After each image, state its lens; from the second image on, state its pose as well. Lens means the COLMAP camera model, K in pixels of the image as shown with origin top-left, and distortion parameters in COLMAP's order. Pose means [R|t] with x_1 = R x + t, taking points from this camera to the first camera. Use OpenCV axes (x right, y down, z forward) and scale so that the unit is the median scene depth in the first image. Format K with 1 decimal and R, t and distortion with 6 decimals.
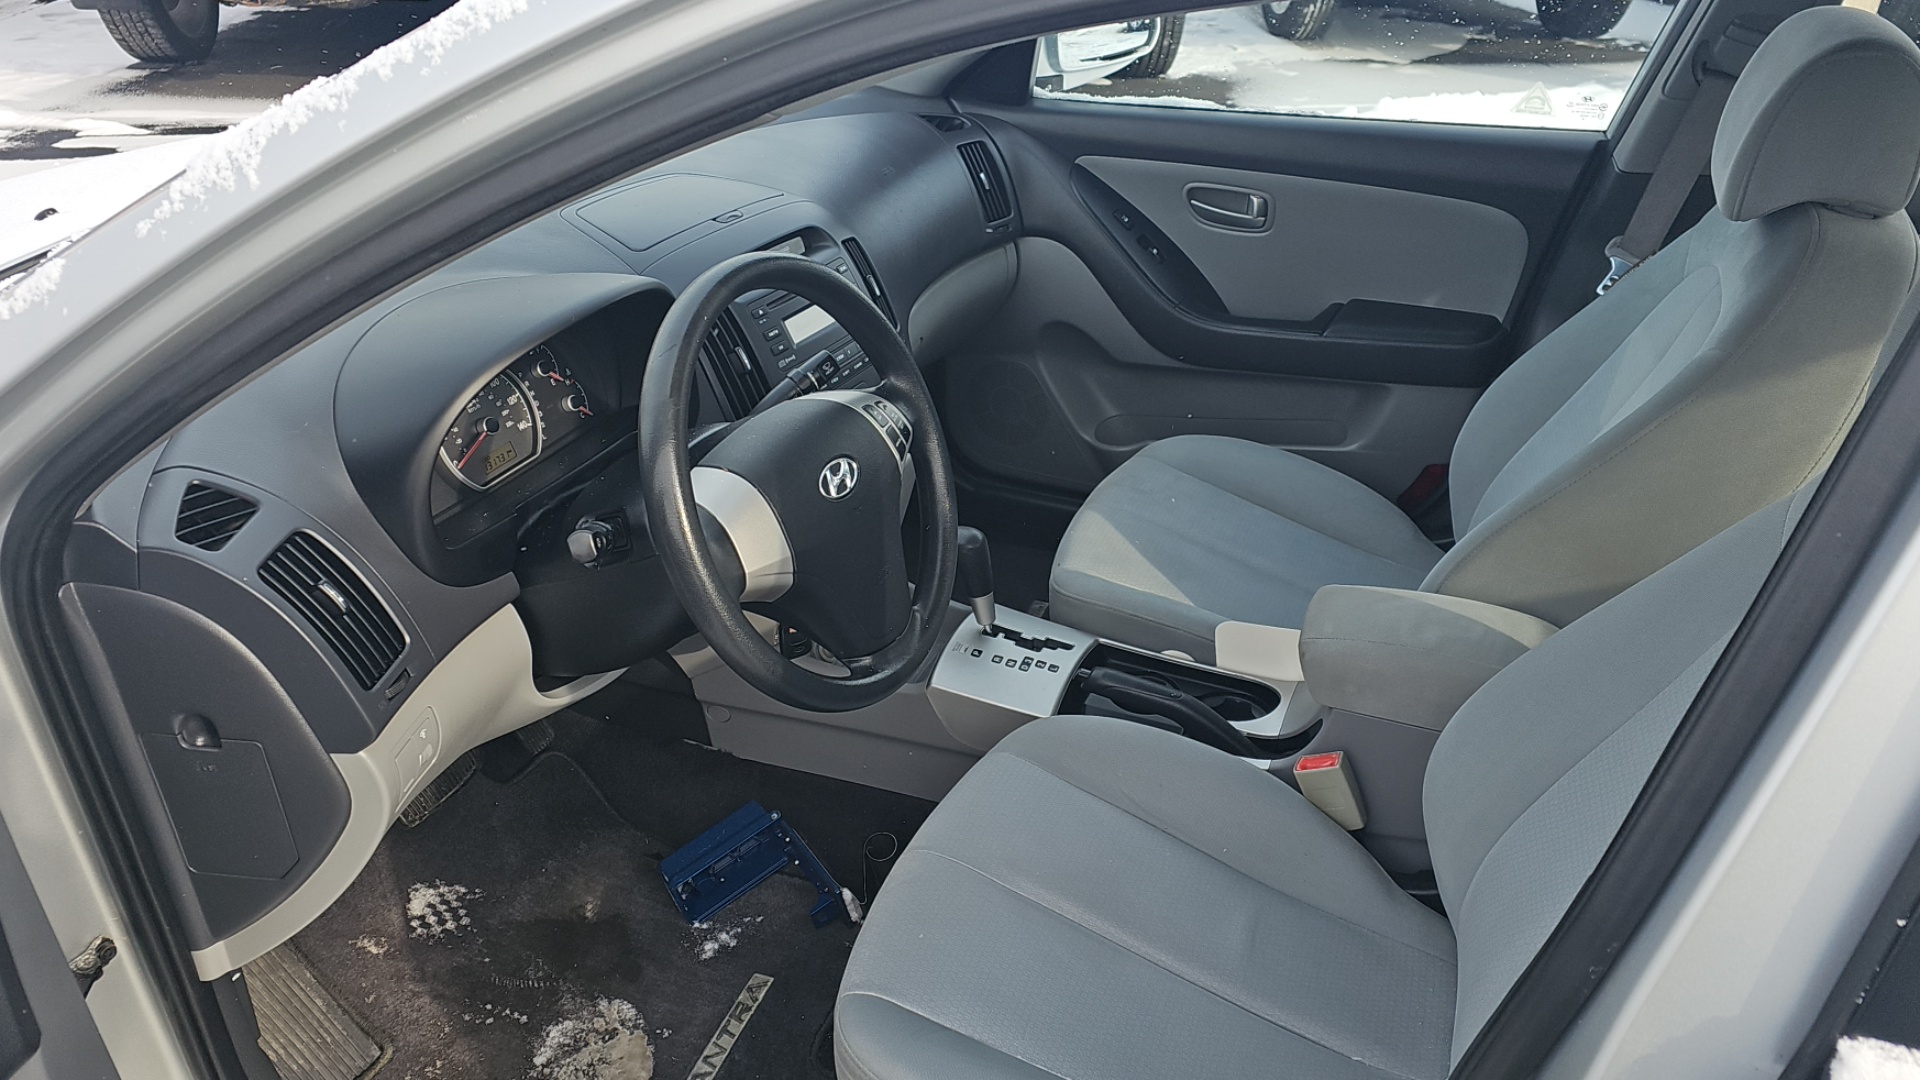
lens RADIAL K [[1361.0, 0, 989.3], [0, 1361.0, 568.8], [0, 0, 1]] dist [0.083071, -0.071240]
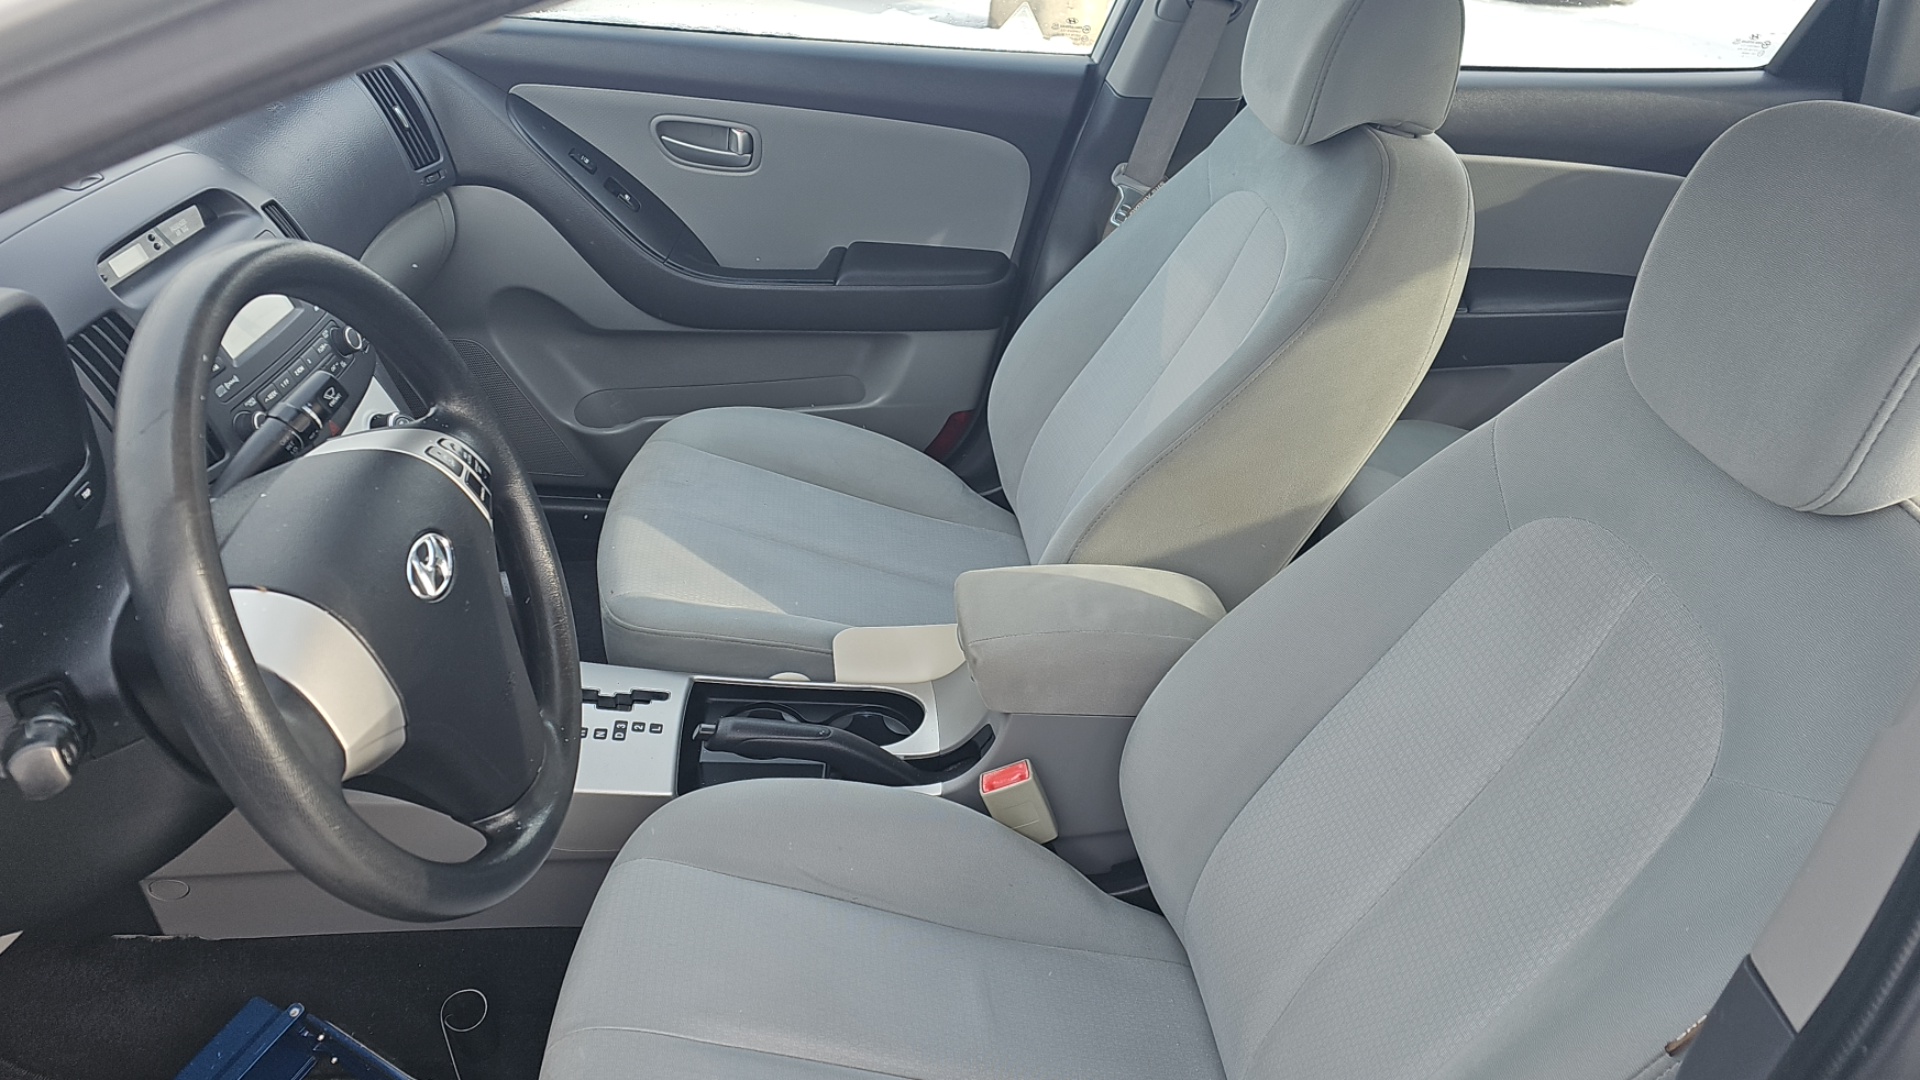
lens RADIAL K [[1361.0, 0, 959.8], [0, 1361.0, 545.4], [0, 0, 1]] dist [0.083071, -0.071240]
pose [[0.892085, -0.159287, 0.422861, -0.108645], [0.145807, 0.987223, 0.064276, -0.054566], [-0.427697, 0.004317, 0.903912, 0.178546]]
